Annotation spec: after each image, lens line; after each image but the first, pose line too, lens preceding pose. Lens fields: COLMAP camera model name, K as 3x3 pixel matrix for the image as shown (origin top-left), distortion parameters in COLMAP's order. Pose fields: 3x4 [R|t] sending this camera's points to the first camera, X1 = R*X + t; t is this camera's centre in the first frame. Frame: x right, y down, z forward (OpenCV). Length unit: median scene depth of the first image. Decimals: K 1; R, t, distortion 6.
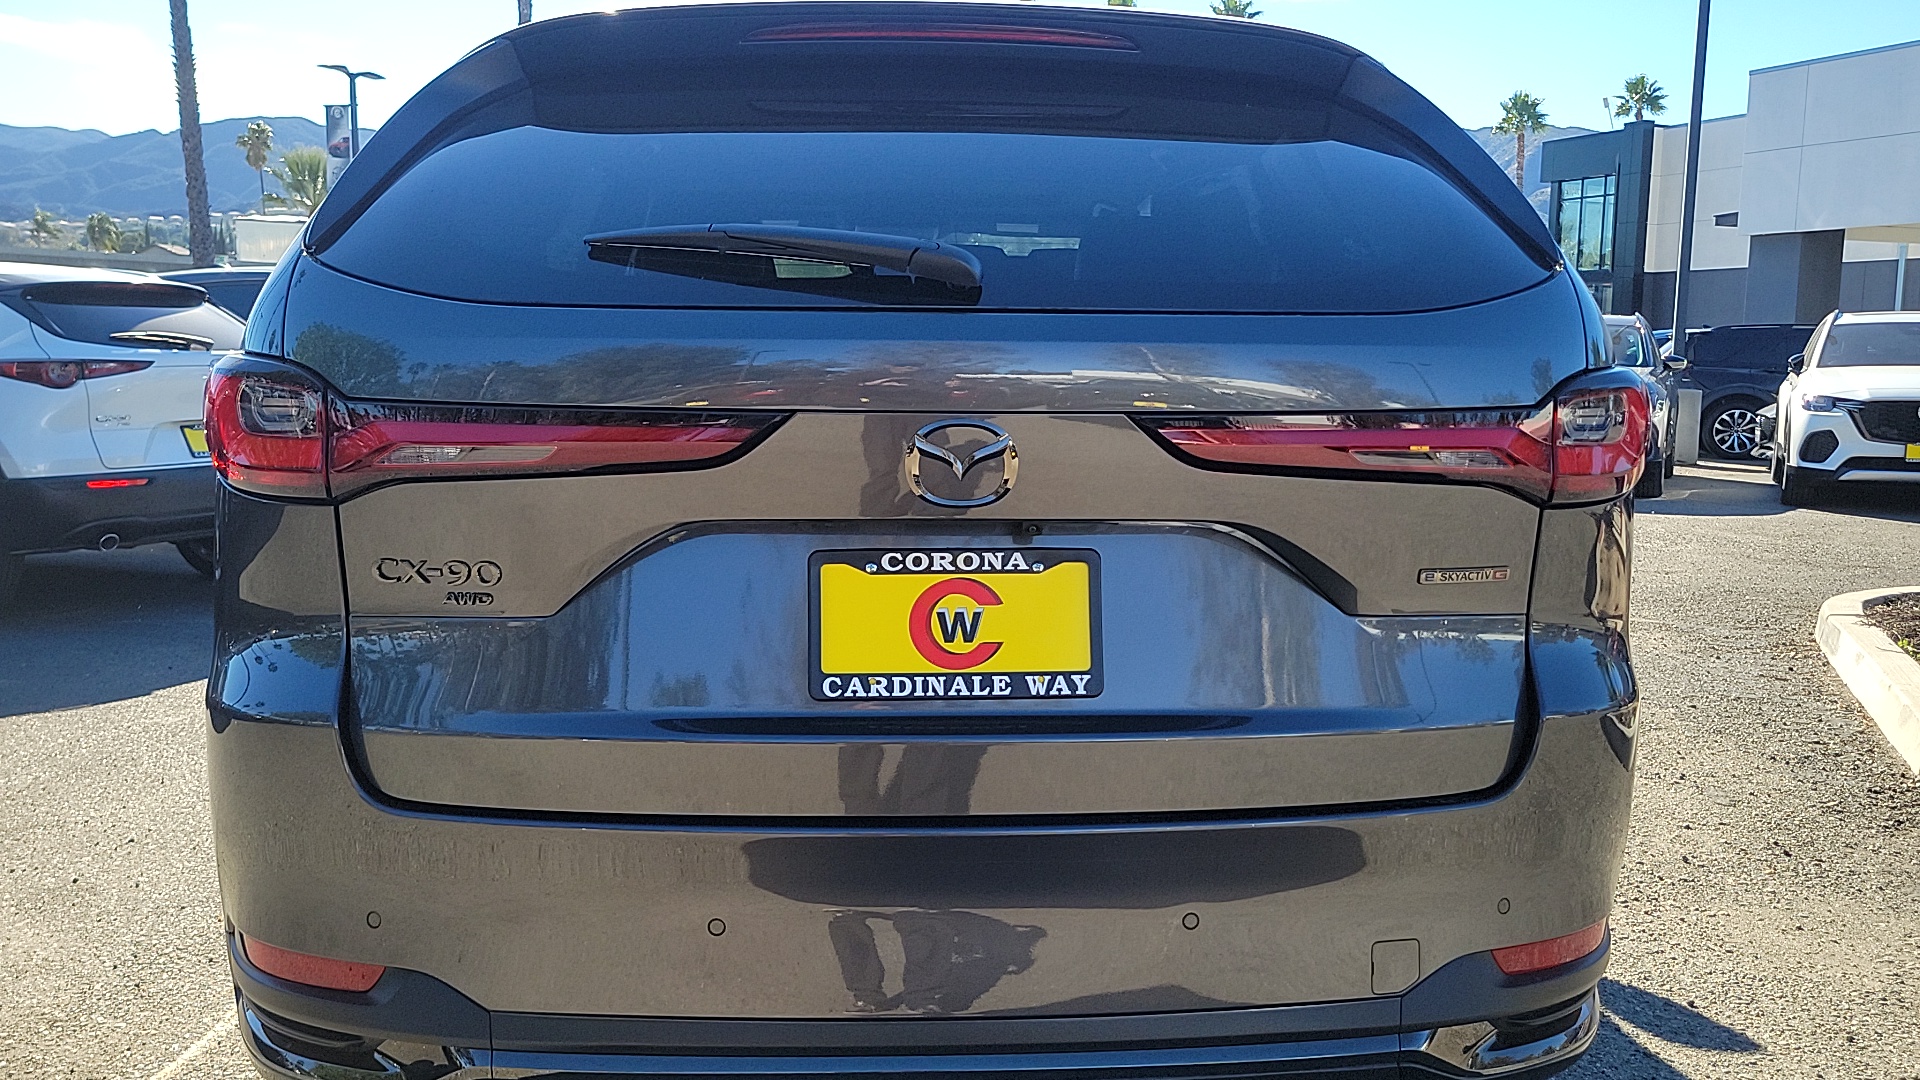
lens RADIAL K [[1478.2, 0, 953.6], [0, 1478.2, 510.8], [0, 0, 1]] dist [0.011182, -0.001245]
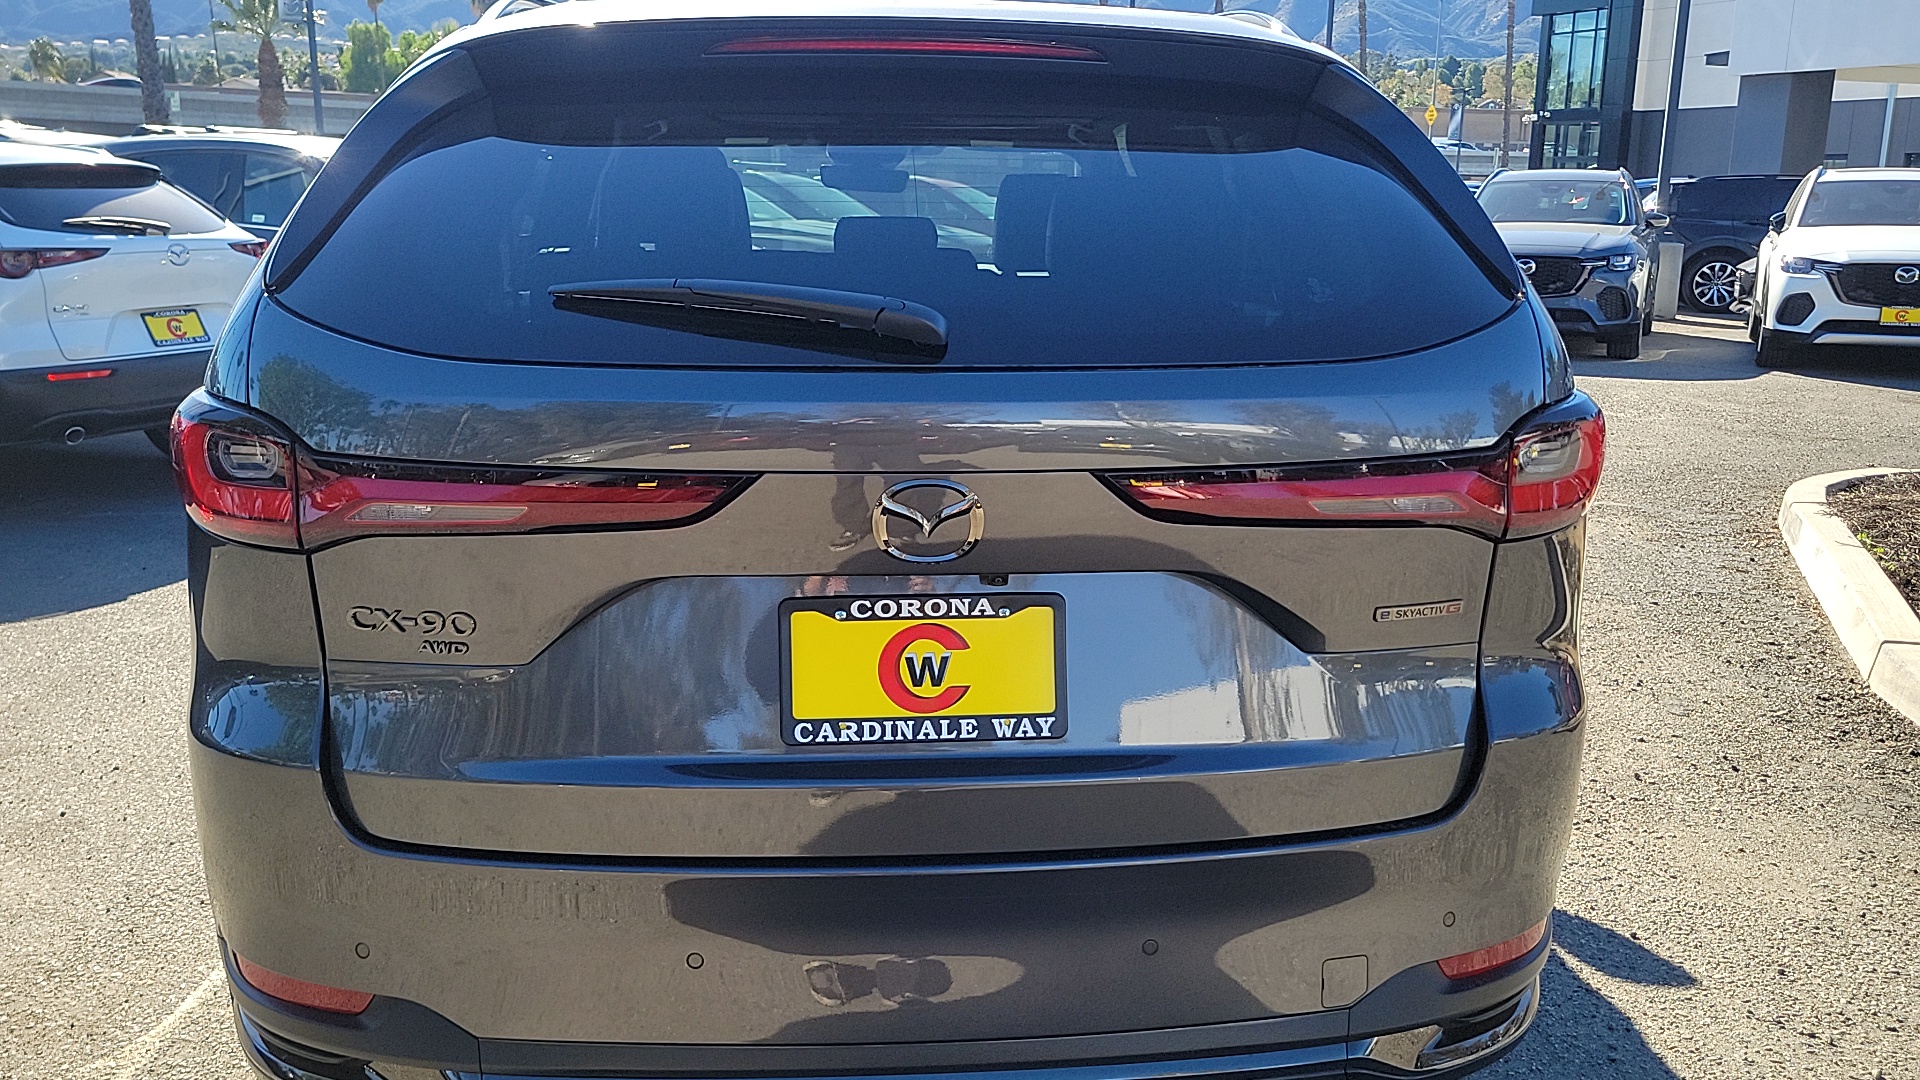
lens RADIAL K [[1480.1, 0, 960.0], [0, 1480.1, 520.3], [0, 0, 1]] dist [0.008387, 0.003018]
pose [[0.999803, -0.004879, 0.019255, 0.006939], [0.003094, 0.995786, 0.091654, -0.115478], [-0.019621, -0.091576, 0.995605, -0.011428]]
